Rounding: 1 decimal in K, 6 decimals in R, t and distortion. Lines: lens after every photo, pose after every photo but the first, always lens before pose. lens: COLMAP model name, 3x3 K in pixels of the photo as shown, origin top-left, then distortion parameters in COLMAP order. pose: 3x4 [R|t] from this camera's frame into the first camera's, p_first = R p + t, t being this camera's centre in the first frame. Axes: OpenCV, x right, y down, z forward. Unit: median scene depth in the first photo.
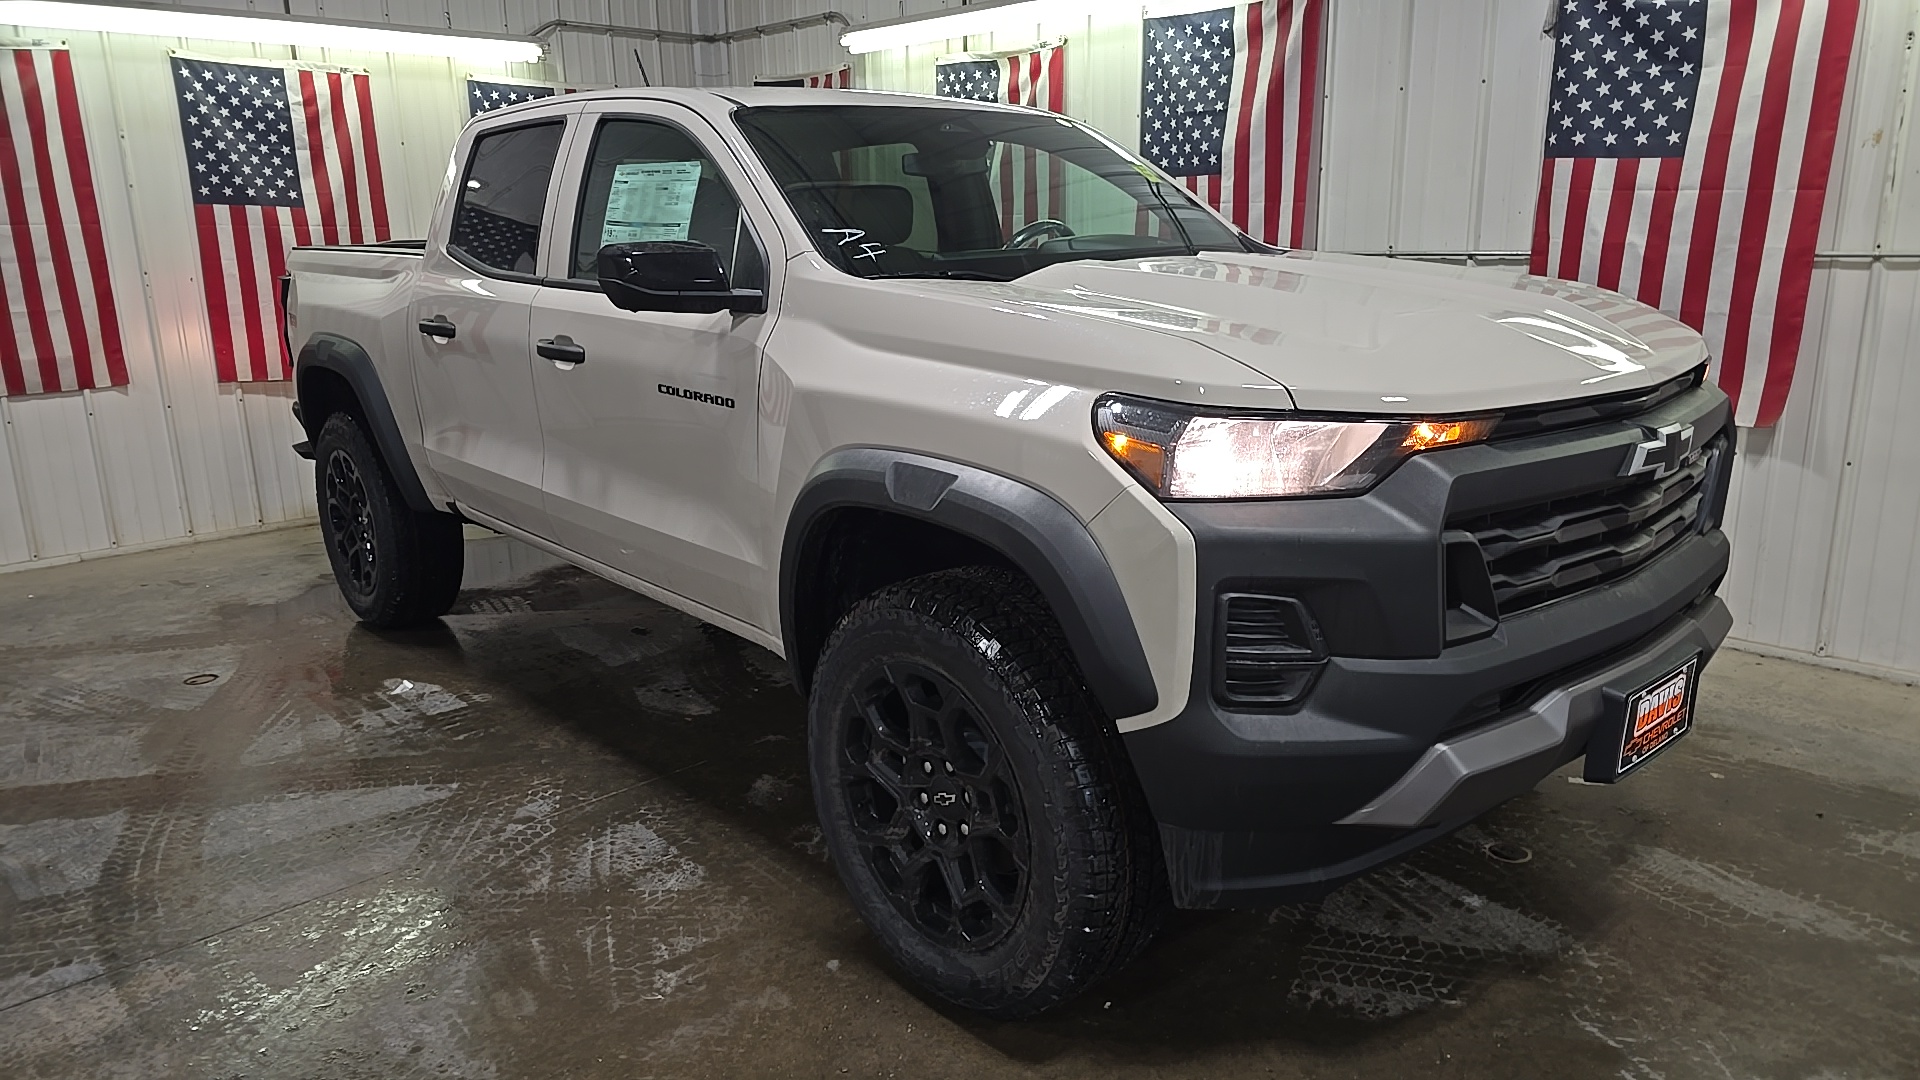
lens RADIAL K [[1264.0, 0, 960.0], [0, 1264.0, 540.0], [0, 0, 1]] dist [0.054127, -0.043977]
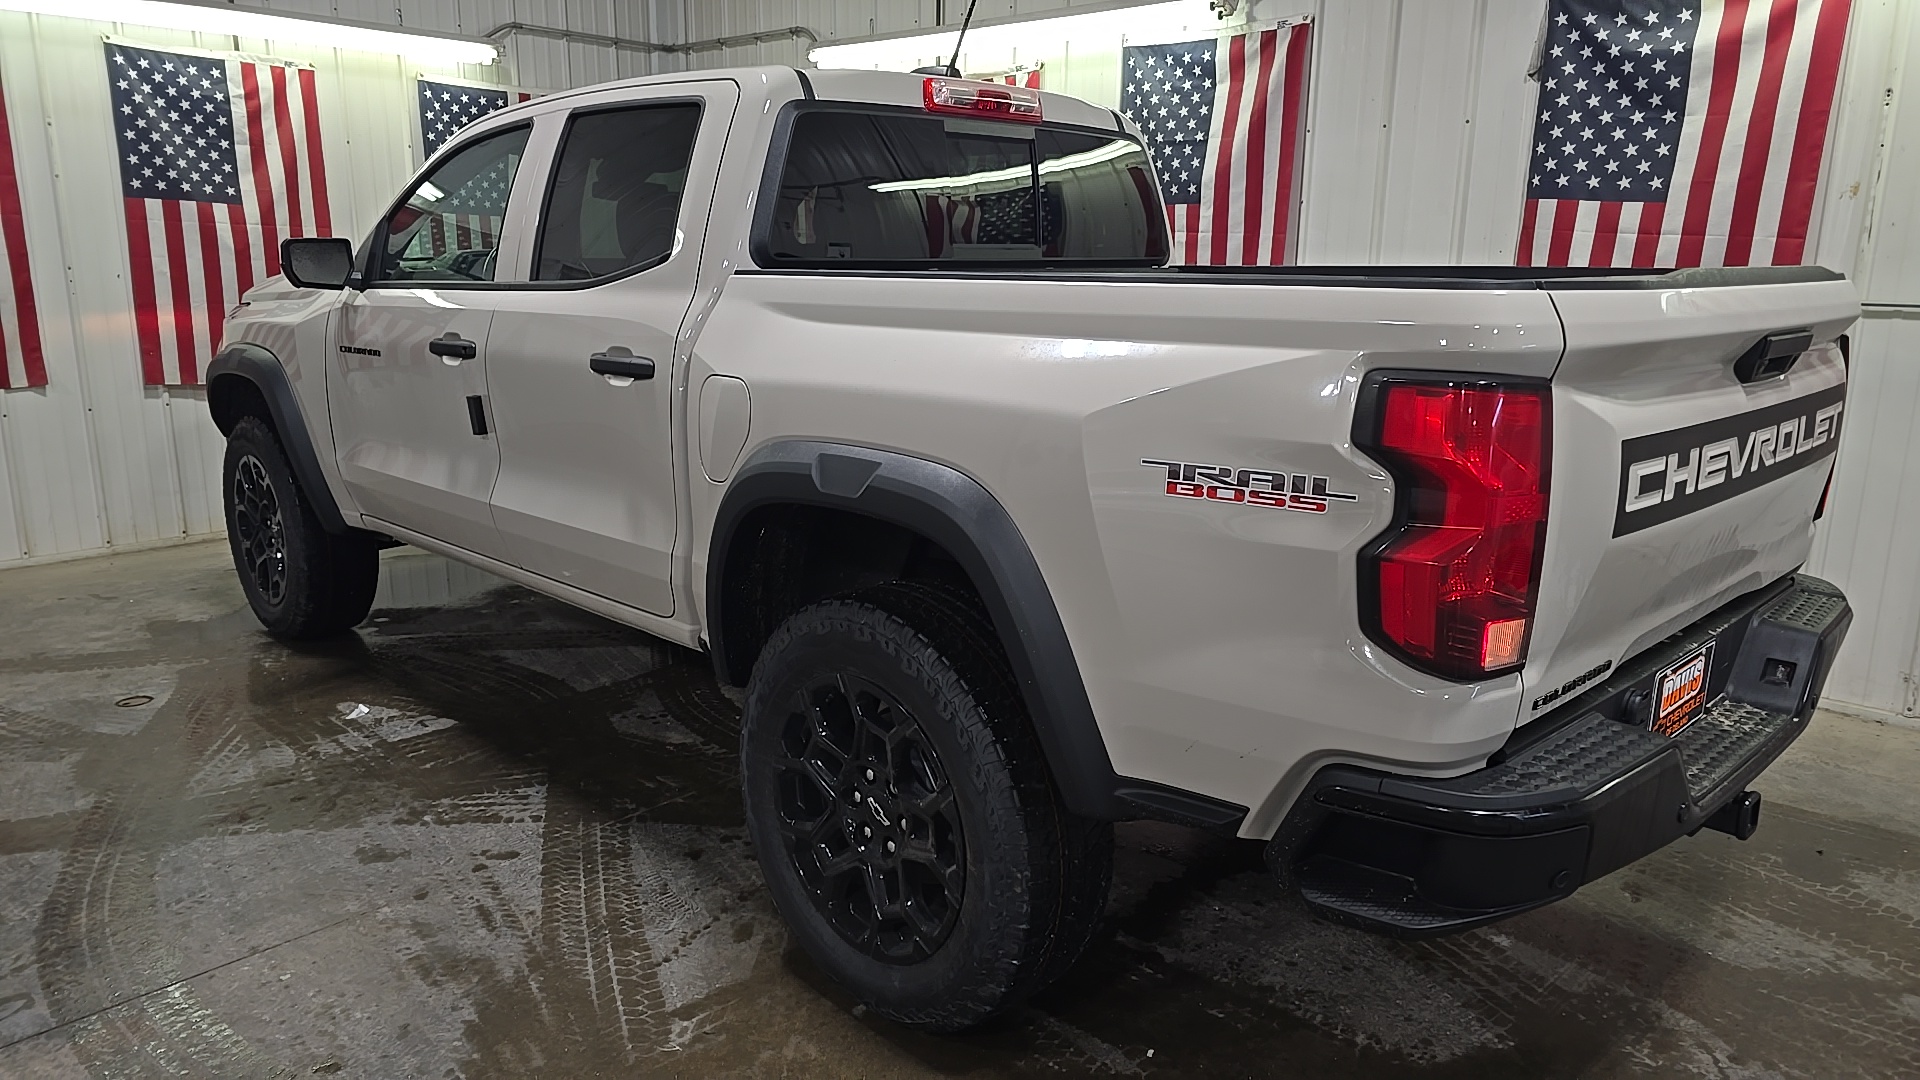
lens RADIAL K [[1264.0, 0, 960.0], [0, 1264.0, 540.0], [0, 0, 1]] dist [0.054127, -0.043977]
pose [[0.997600, 0.017267, 0.067049, -0.056813], [-0.016094, 0.999709, -0.017994, -0.002034], [-0.067340, 0.016872, 0.997587, 0.022380]]
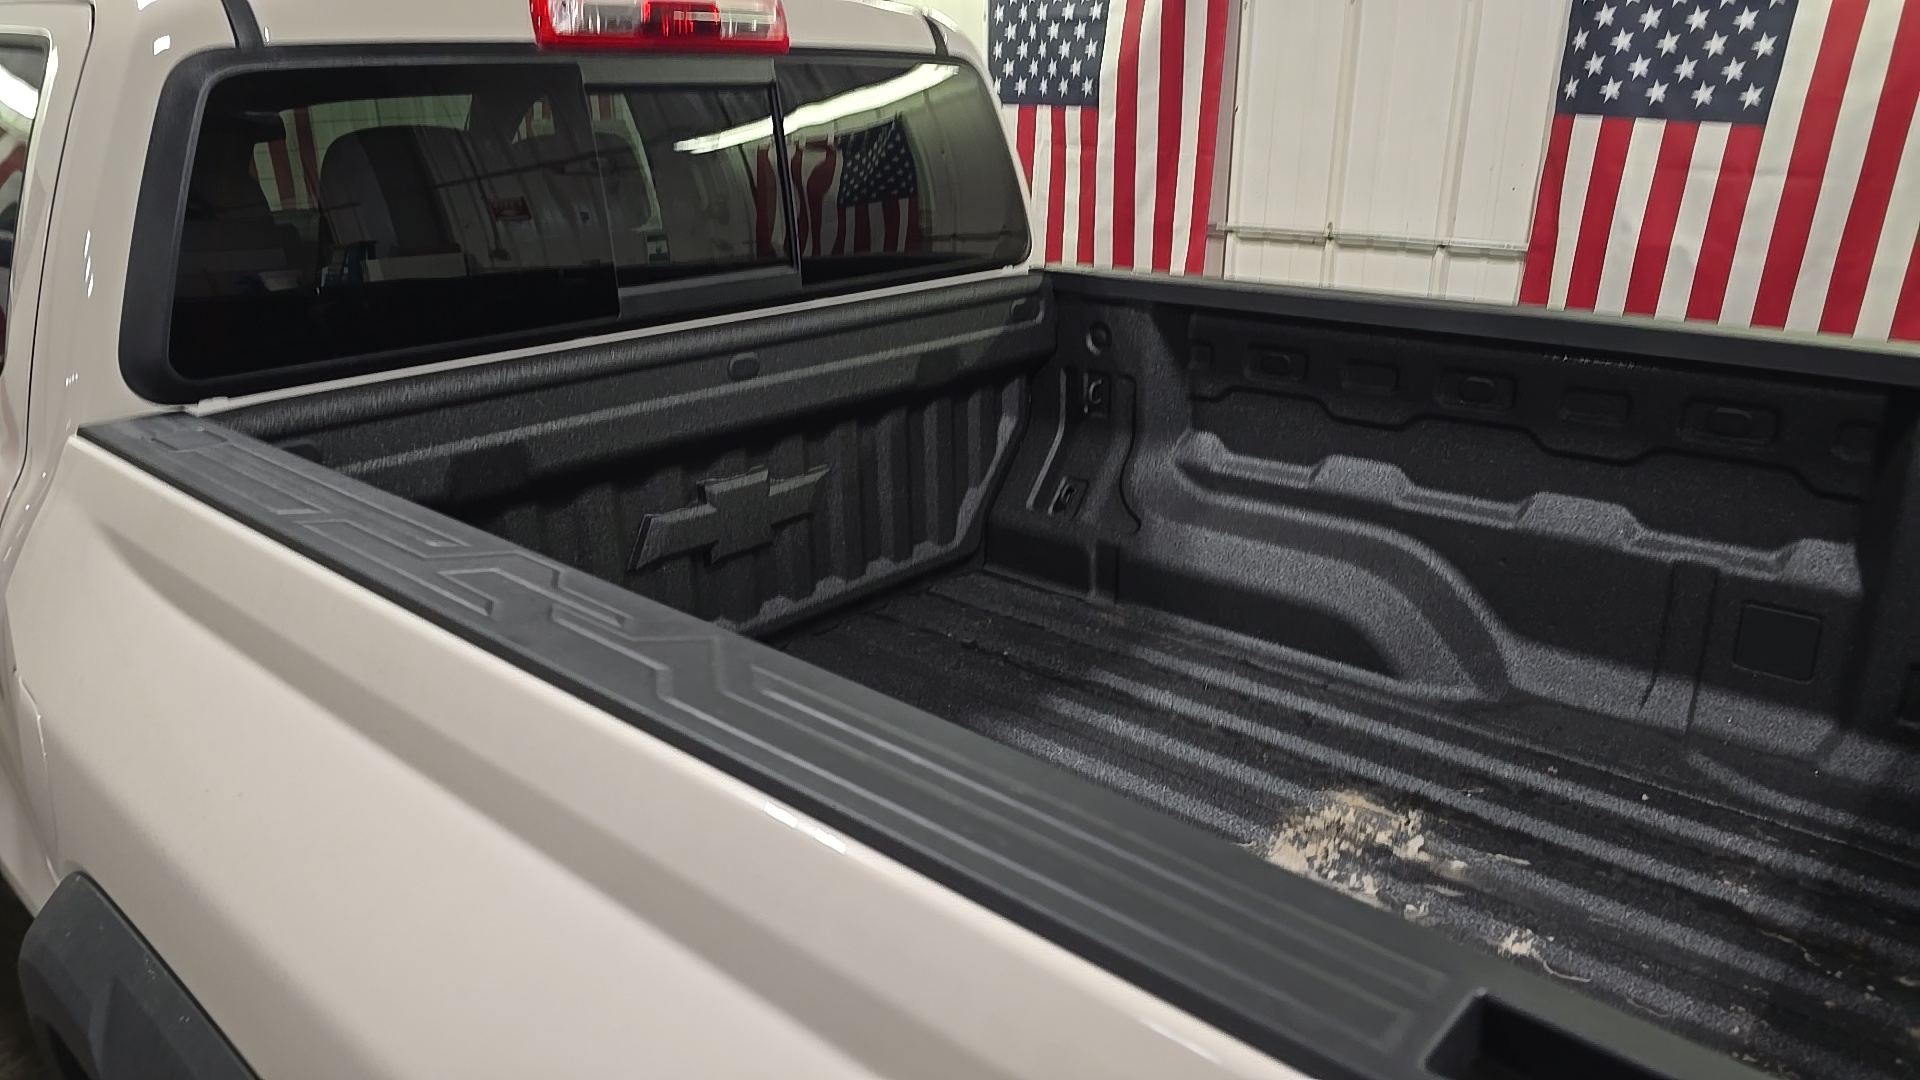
lens RADIAL K [[1264.0, 0, 960.0], [0, 1264.0, 540.0], [0, 0, 1]] dist [0.054127, -0.043977]
pose [[0.993051, -0.026920, 0.114568, 0.044042], [0.014833, 0.994354, 0.105068, -0.146075], [-0.116749, -0.102638, 0.987844, 0.321907]]
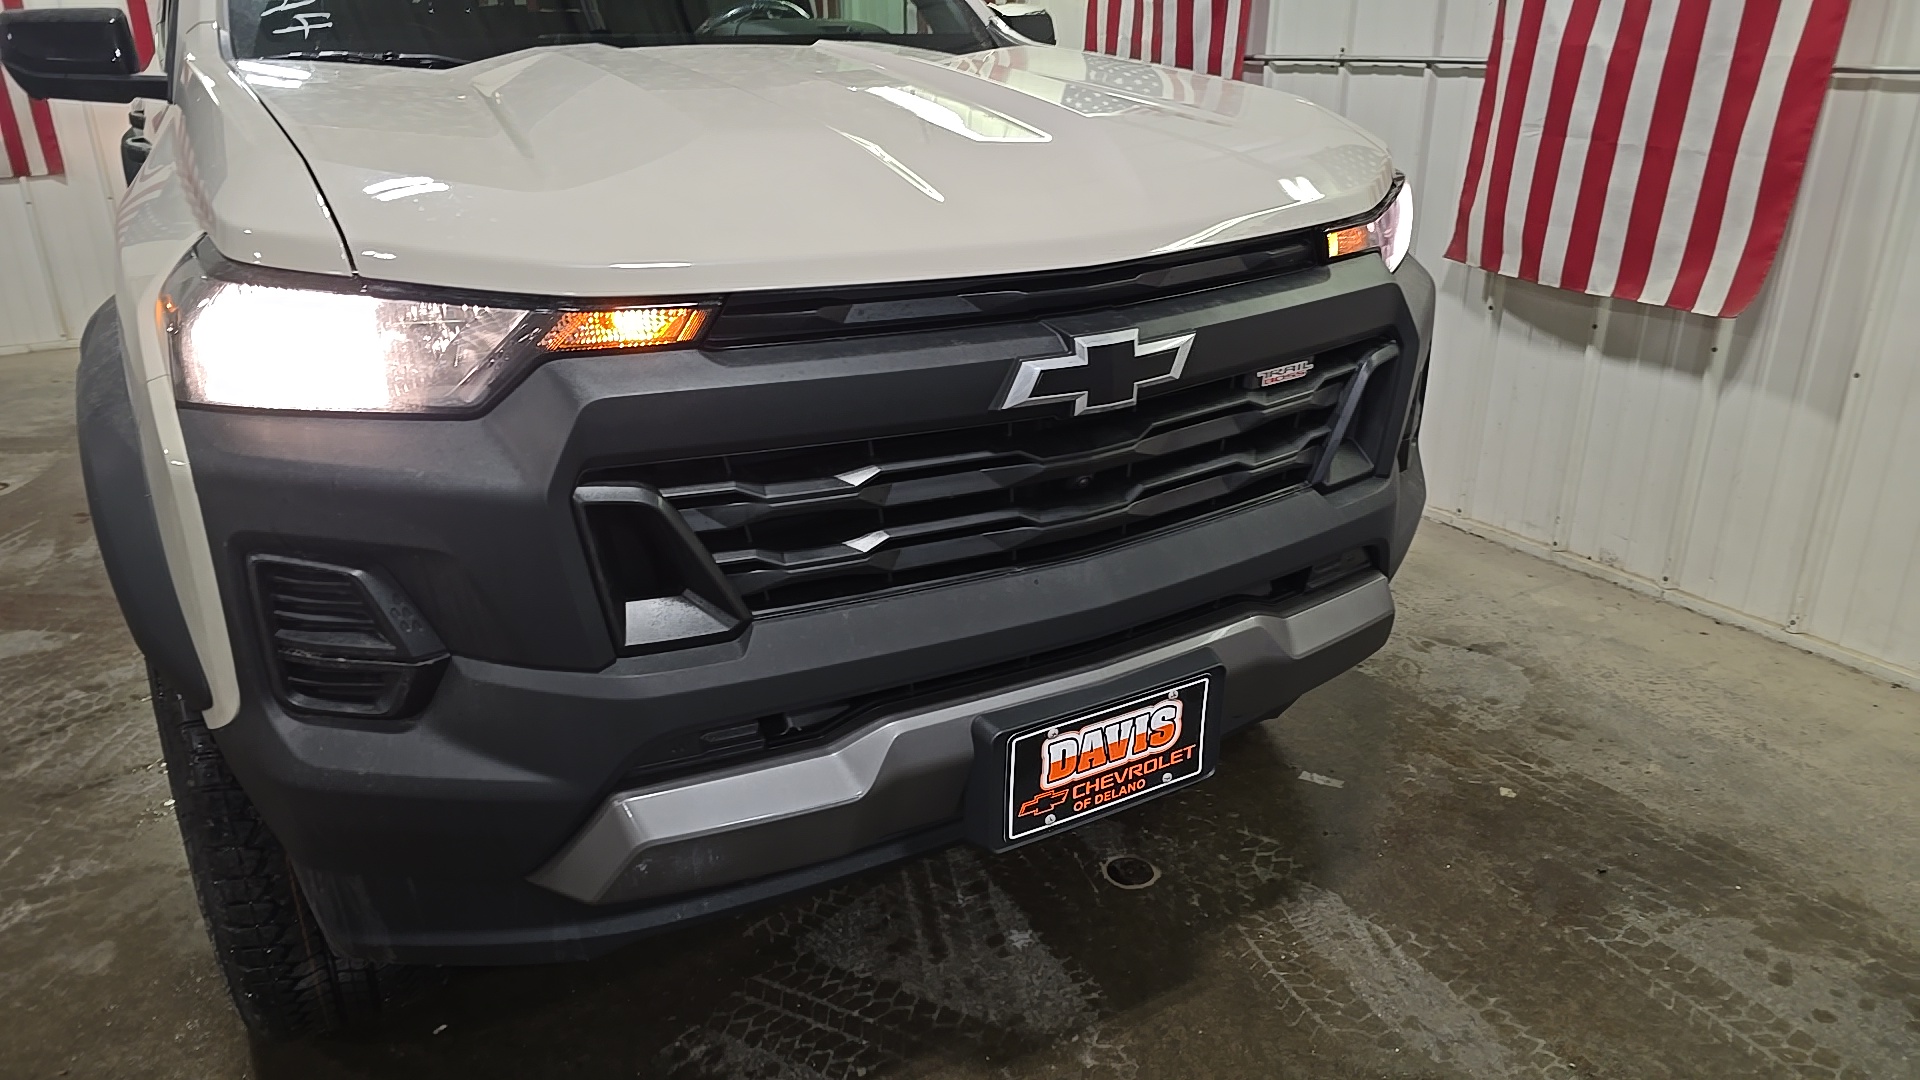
lens RADIAL K [[1264.0, 0, 960.0], [0, 1264.0, 540.0], [0, 0, 1]] dist [0.054127, -0.043977]
pose [[0.981006, 0.085761, -0.173991, 0.303808], [-0.060925, 0.987791, 0.143375, -0.037016], [0.184163, -0.130051, 0.974254, 0.182650]]
